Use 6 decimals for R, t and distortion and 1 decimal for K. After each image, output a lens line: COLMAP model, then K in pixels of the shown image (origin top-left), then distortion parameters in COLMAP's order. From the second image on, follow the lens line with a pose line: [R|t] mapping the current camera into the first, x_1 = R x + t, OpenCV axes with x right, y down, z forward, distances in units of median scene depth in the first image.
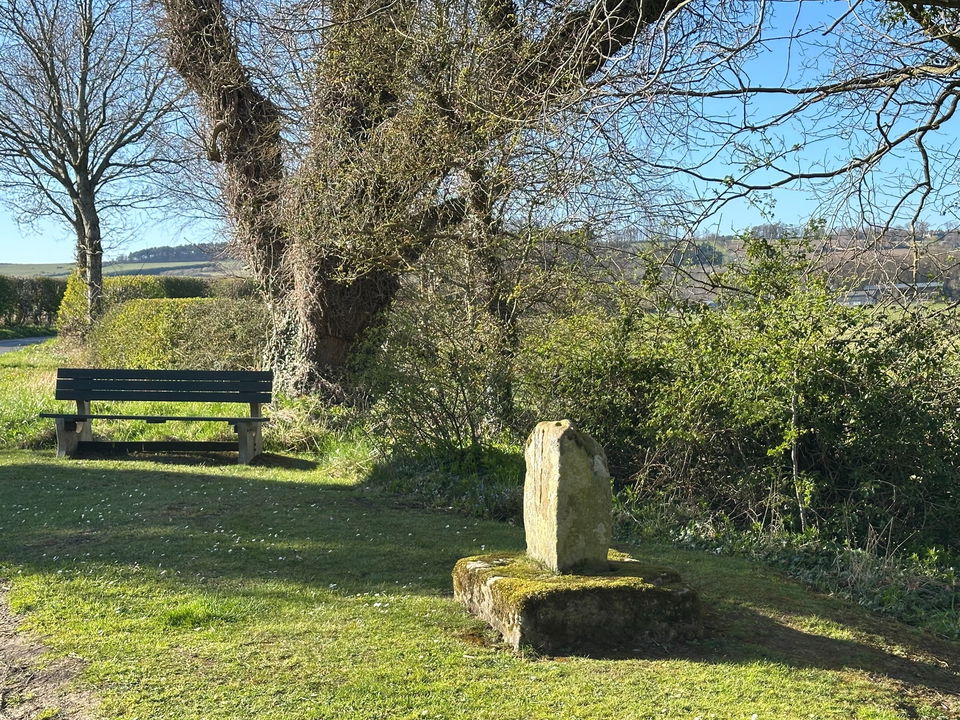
lens RADIAL K [[1343.6, 0, 481.7], [0, 1343.6, 359.8], [0, 0, 1]] dist [0.146820, 0.000000]
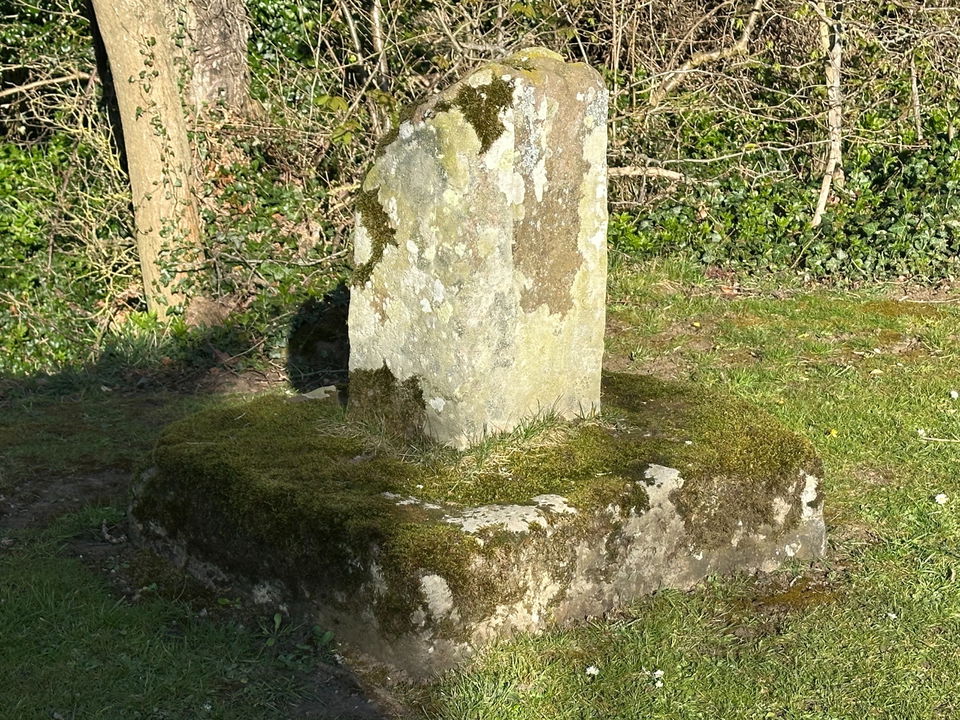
lens RADIAL K [[2142.2, 0, 484.9], [0, 2142.2, 366.9], [0, 0, 1]] dist [0.123930, 0.000000]
pose [[-0.402511, -0.257485, 0.878457, -0.502265], [0.004075, 0.959113, 0.282993, -0.042179], [-0.915406, 0.117488, -0.385004, 1.283392]]
